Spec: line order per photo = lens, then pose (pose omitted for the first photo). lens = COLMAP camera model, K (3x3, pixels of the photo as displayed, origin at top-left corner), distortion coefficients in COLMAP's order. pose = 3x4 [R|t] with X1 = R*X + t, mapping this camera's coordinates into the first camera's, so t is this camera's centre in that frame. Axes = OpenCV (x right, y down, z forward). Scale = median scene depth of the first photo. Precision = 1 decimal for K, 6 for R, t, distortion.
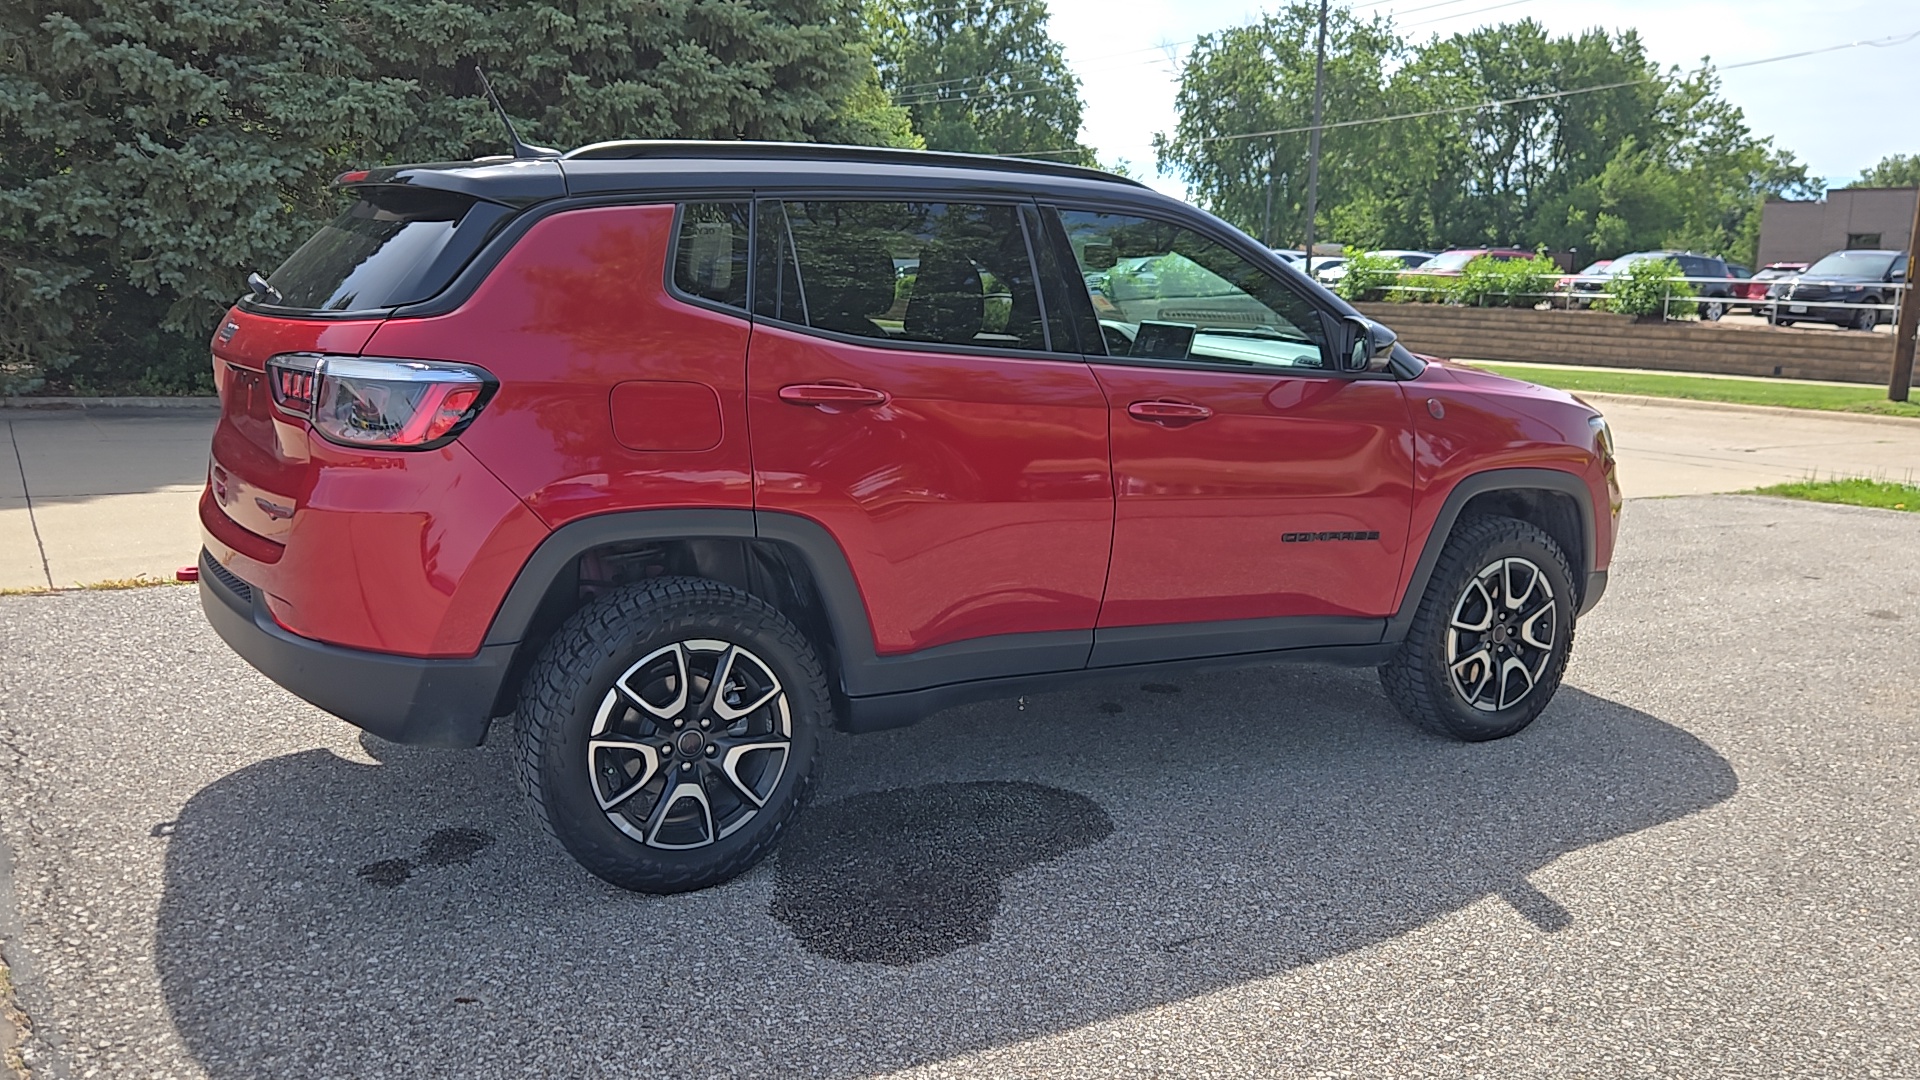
lens RADIAL K [[1599.9, 0, 960.0], [0, 1599.9, 540.0], [0, 0, 1]] dist [0.008611, -0.000951]
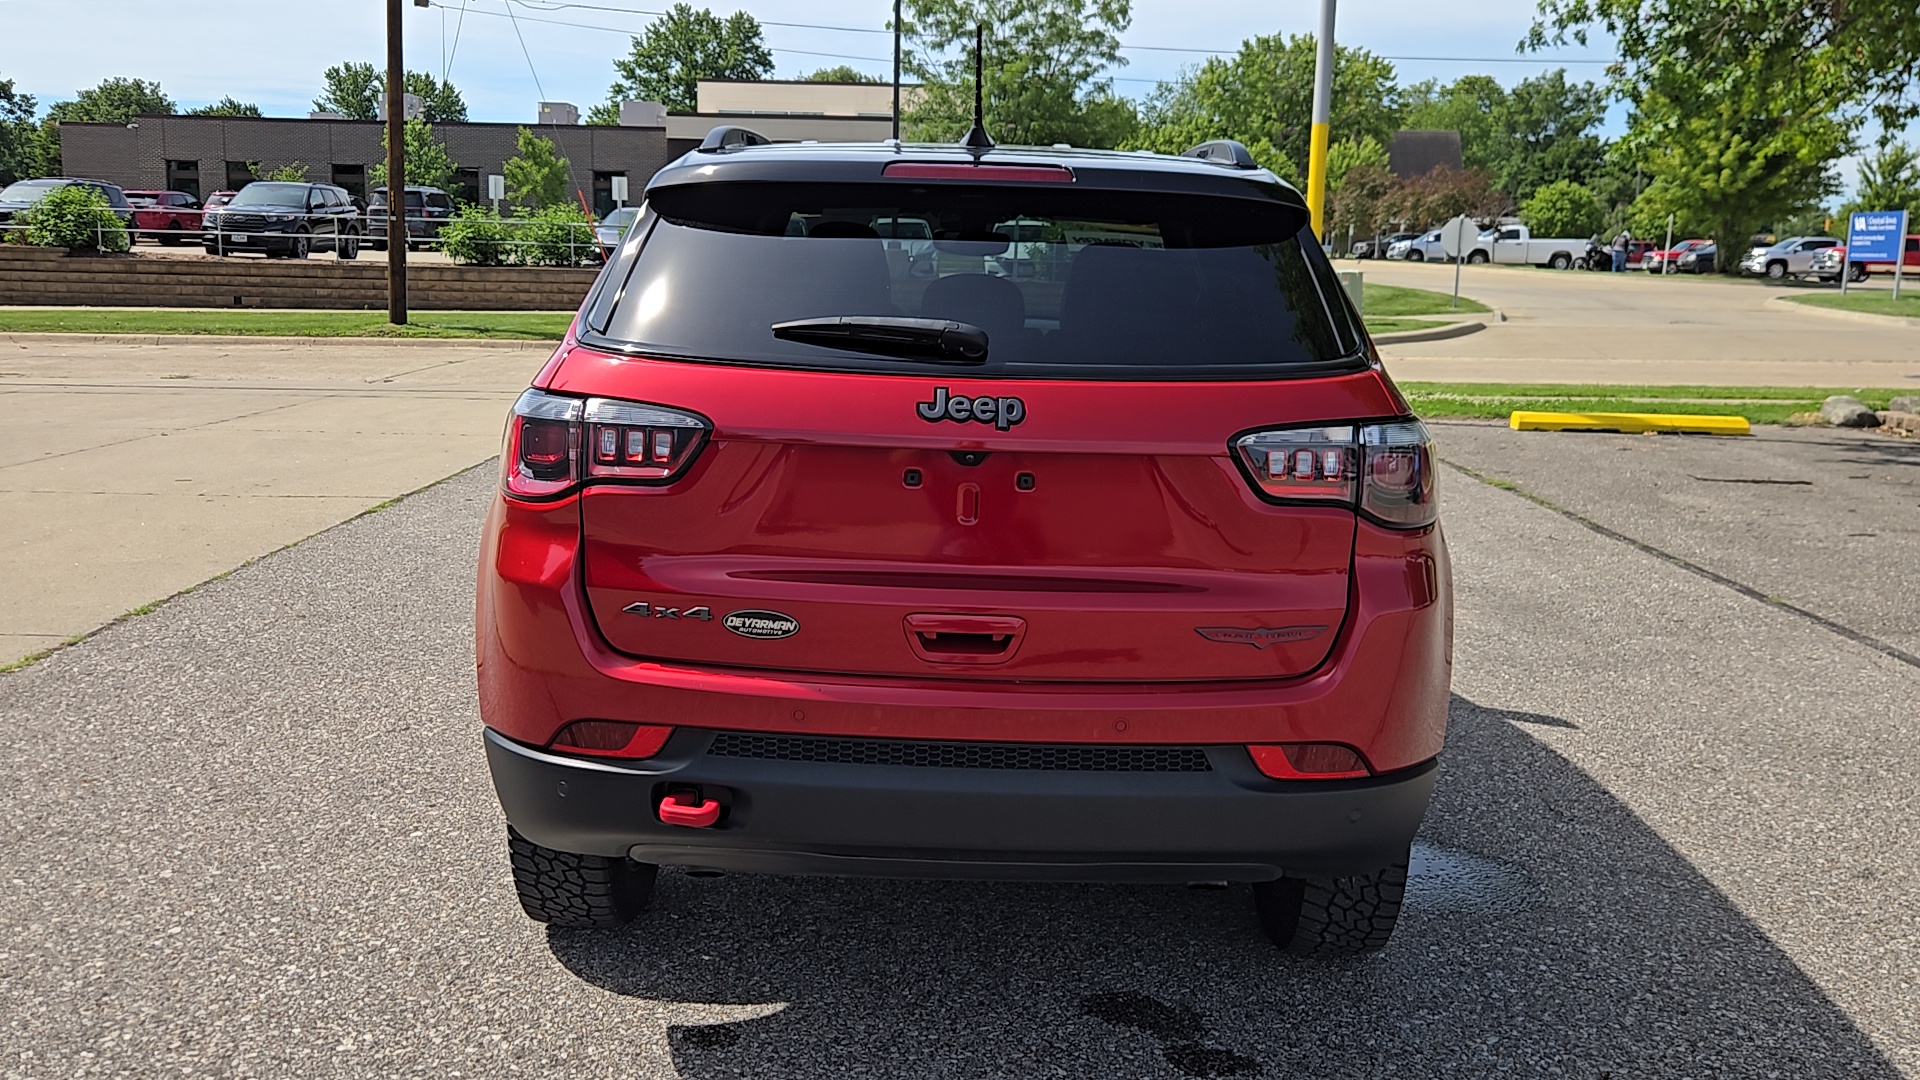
lens RADIAL K [[1609.3, 0, 960.0], [0, 1609.3, 540.0], [0, 0, 1]] dist [-0.003605, 0.002985]
pose [[0.528350, -0.173148, 0.831184, -0.790704], [0.133438, 0.983752, 0.120109, -0.120588], [-0.838475, 0.047451, 0.542870, 0.501732]]
